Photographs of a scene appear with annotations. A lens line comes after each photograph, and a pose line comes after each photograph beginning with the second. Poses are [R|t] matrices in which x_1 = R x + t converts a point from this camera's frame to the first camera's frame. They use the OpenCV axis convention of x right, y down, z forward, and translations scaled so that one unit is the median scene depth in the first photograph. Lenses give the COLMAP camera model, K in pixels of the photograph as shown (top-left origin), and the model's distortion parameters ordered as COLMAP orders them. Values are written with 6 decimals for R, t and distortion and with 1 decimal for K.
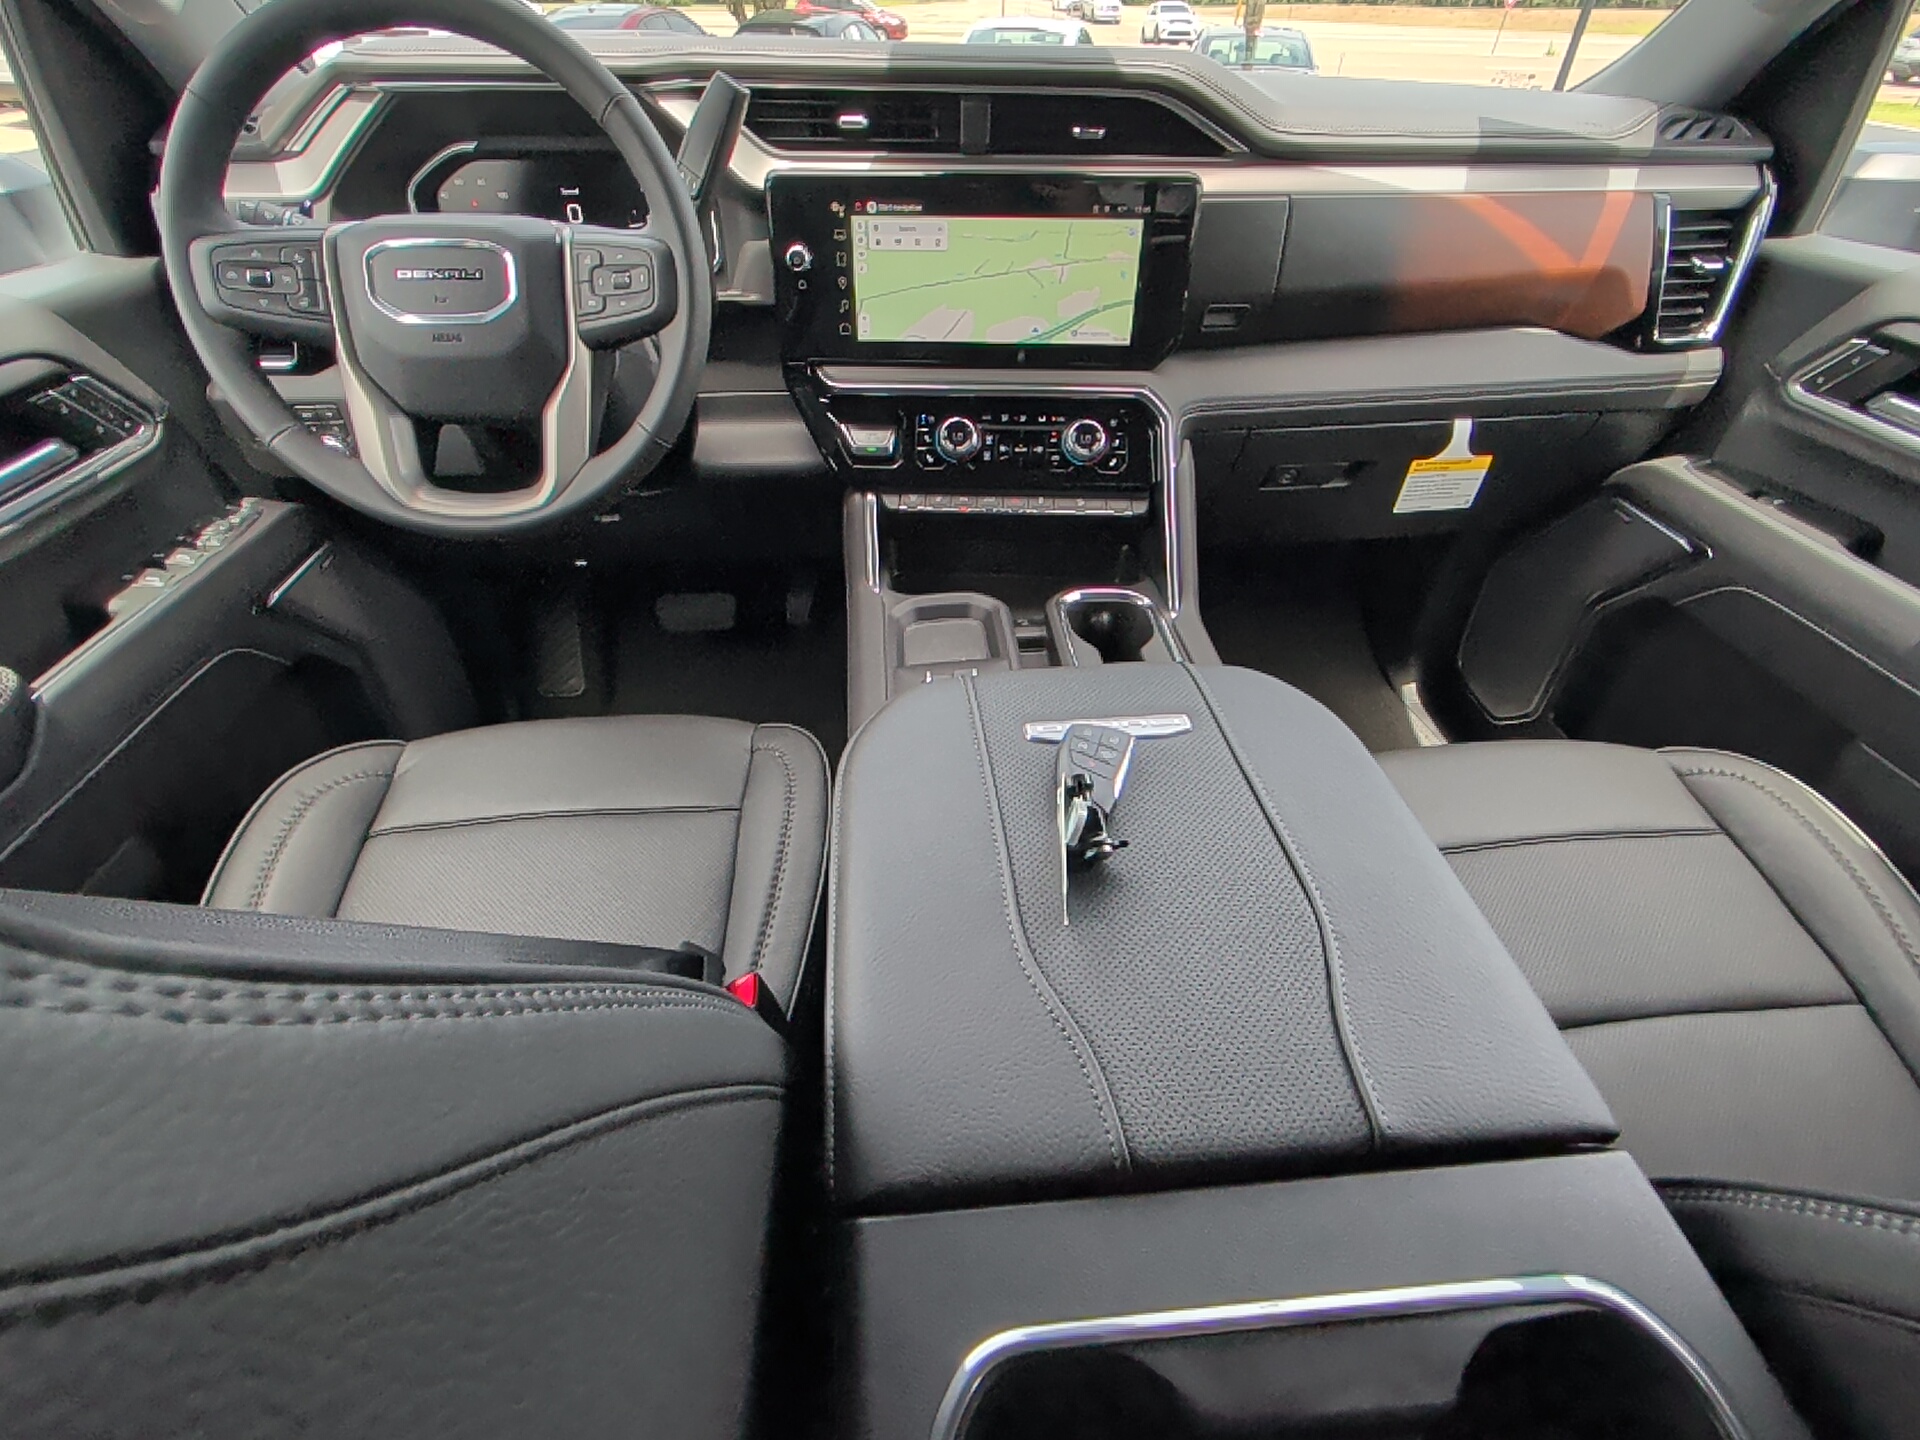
lens RADIAL K [[792.4, 0, 963.7], [0, 792.4, 721.2], [0, 0, 1]] dist [-0.013122, 0.000108]
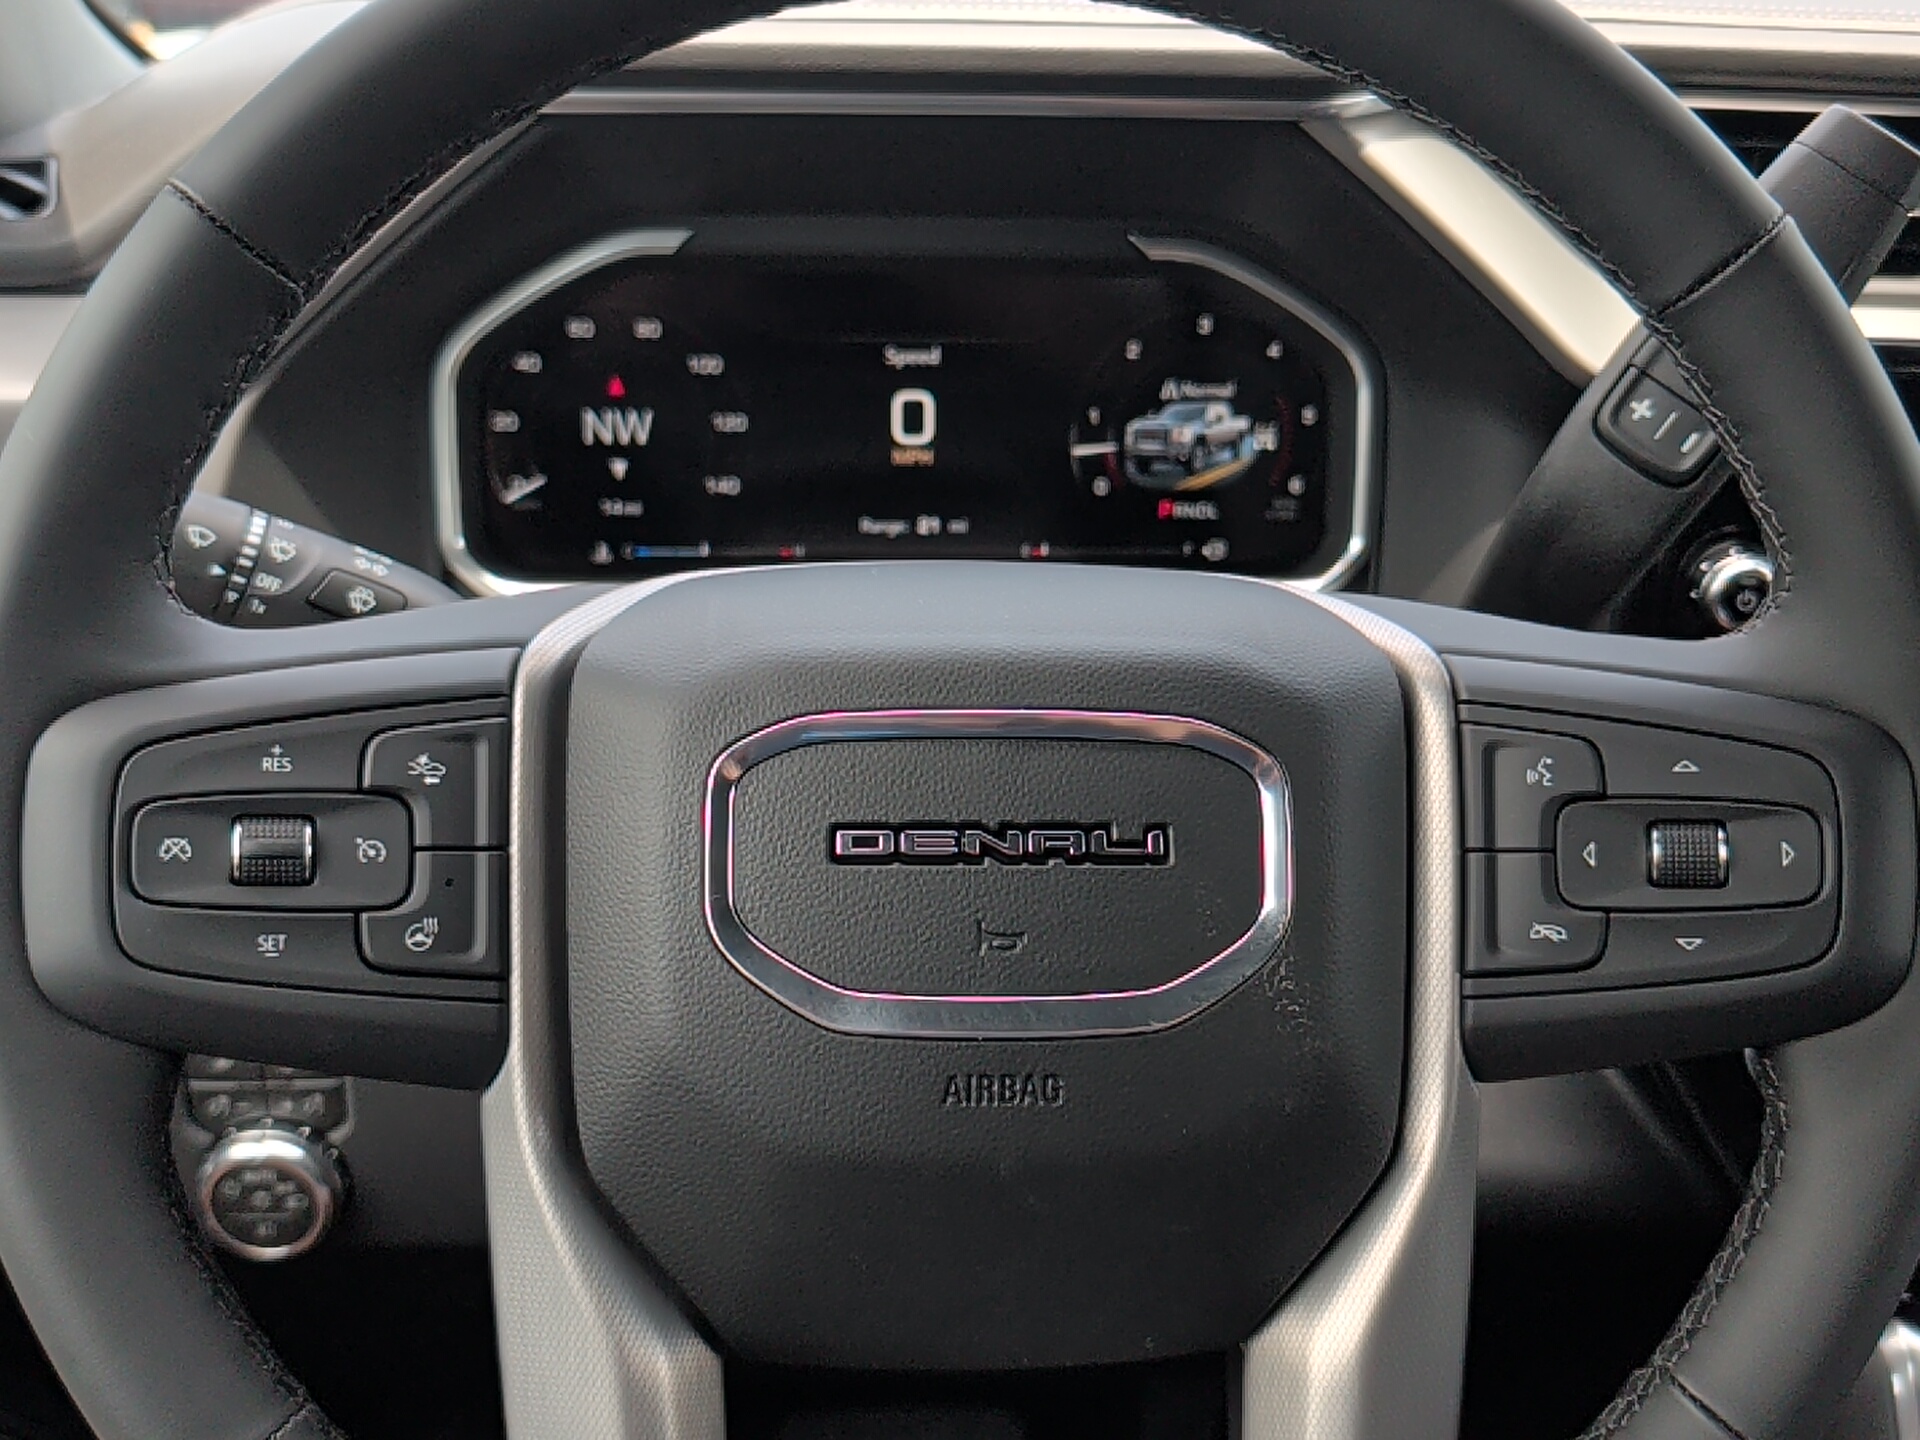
lens RADIAL K [[1893.1, 0, 917.1], [0, 1893.1, 718.4], [0, 0, 1]] dist [-0.010878, -0.018893]
pose [[0.999858, 0.010562, -0.013121, -0.496132], [-0.013893, 0.957546, -0.287945, -0.314960], [0.009523, 0.288087, 0.957557, 0.305366]]
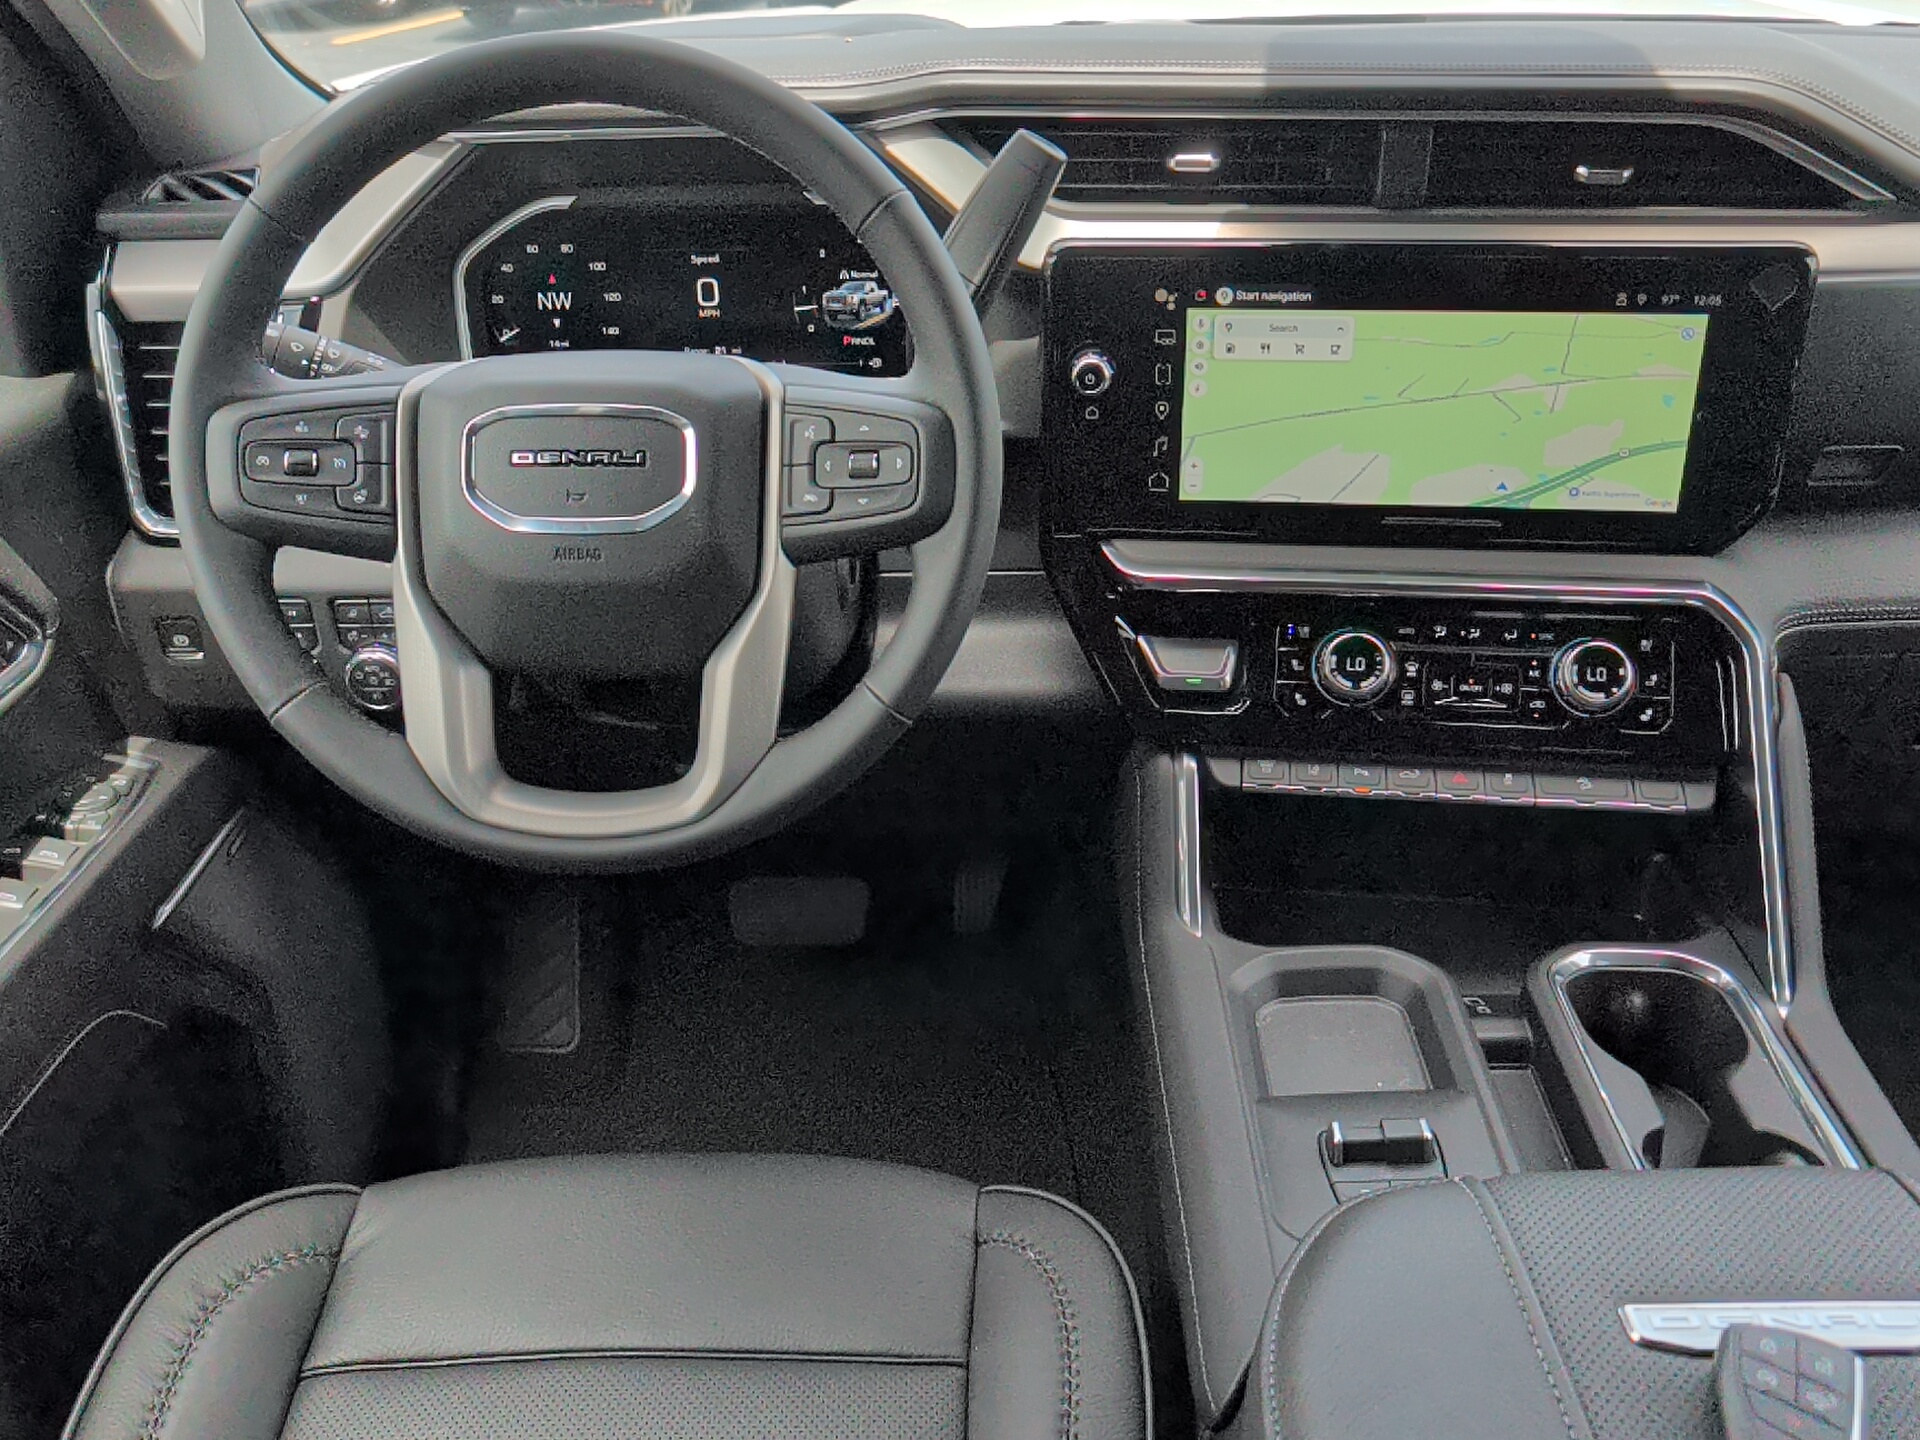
lens RADIAL K [[1550.0, 0, 961.4], [0, 1550.0, 732.0], [0, 0, 1]] dist [-0.015076, -0.000942]
pose [[0.993586, 0.021802, -0.110956, -0.166045], [-0.041653, 0.982805, -0.179886, -0.109914], [0.105126, 0.183354, 0.977410, -0.084223]]
